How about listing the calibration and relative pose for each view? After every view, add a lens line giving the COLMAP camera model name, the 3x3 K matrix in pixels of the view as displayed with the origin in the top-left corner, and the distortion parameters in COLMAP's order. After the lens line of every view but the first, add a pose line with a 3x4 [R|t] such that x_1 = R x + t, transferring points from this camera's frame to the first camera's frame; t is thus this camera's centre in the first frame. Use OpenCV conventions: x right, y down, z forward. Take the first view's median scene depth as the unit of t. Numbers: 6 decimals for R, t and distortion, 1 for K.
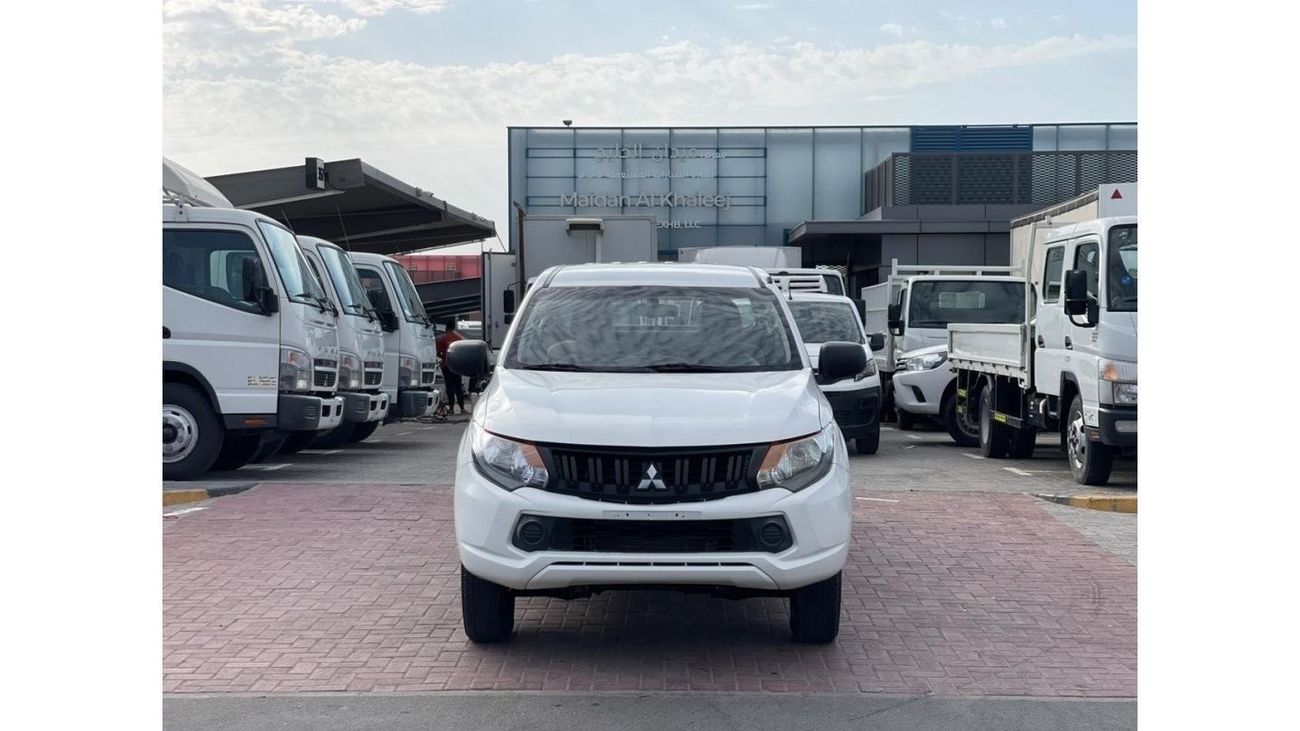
lens RADIAL K [[1779.5, 0, 650.0], [0, 1779.5, 365.5], [0, 0, 1]] dist [0.141080, 0.004604]
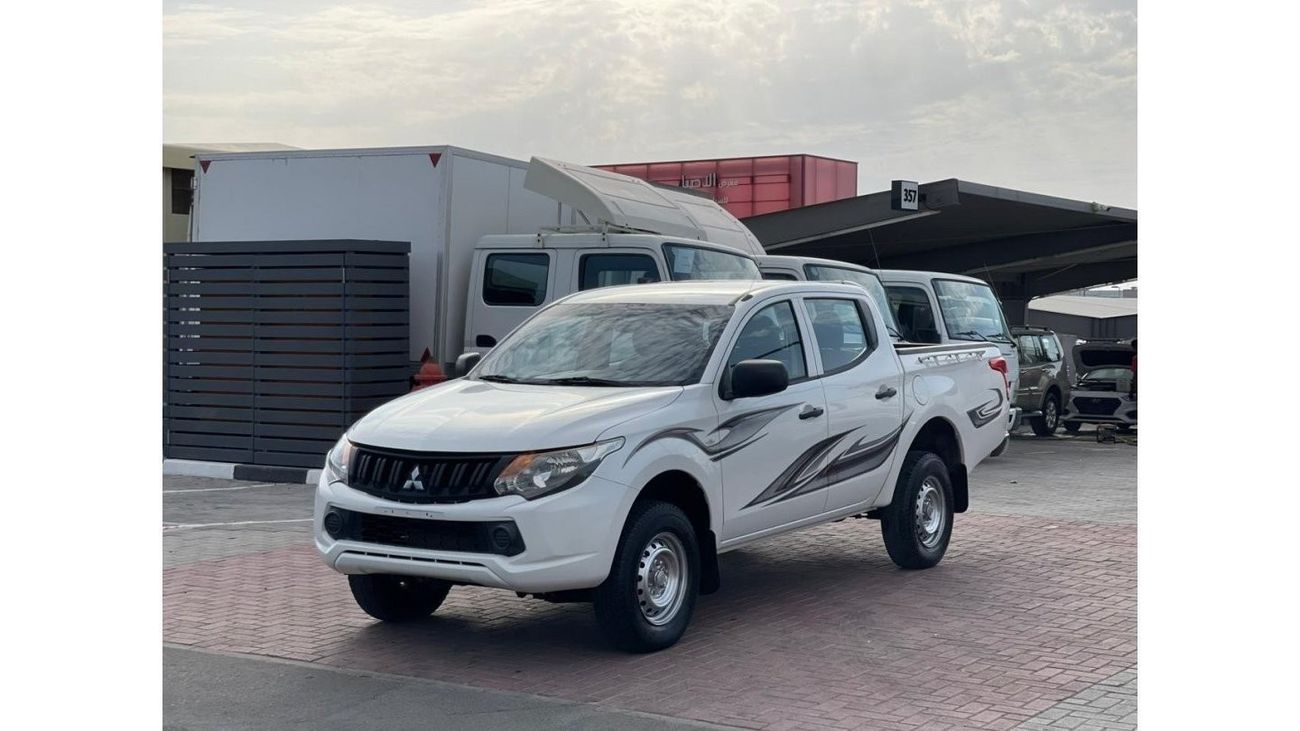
lens RADIAL K [[1775.0, 0, 650.9], [0, 1775.0, 287.1], [0, 0, 1]] dist [0.333321, 0.003274]
pose [[0.868874, 0.007596, -0.494975, 0.597333], [-0.033569, 0.998485, -0.043603, -0.011159], [0.493893, 0.054501, 0.867813, 0.085149]]
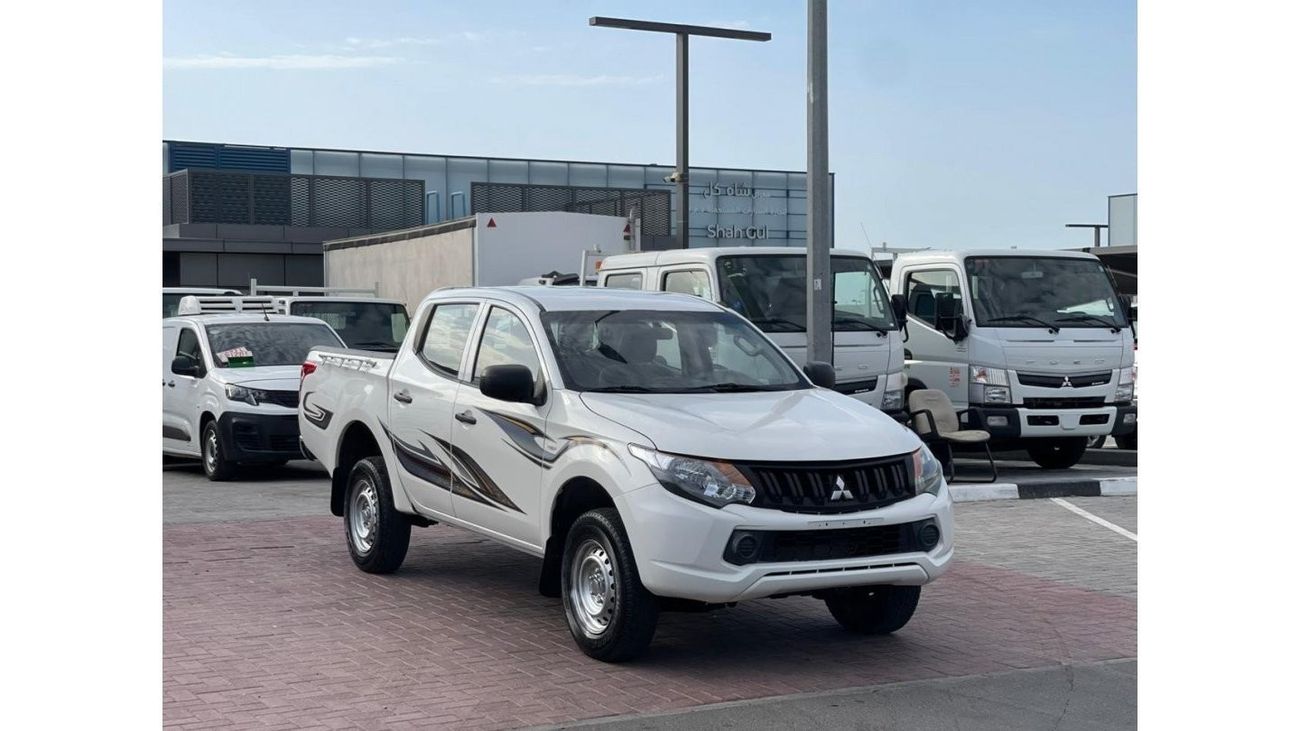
lens RADIAL K [[1775.0, 0, 650.9], [0, 1775.0, 287.1], [0, 0, 1]] dist [0.333321, 0.003274]
pose [[0.852521, 0.006941, 0.522647, -0.594142], [0.020813, 0.998668, -0.047213, -0.010326], [-0.522278, 0.051128, 0.851241, 0.100658]]
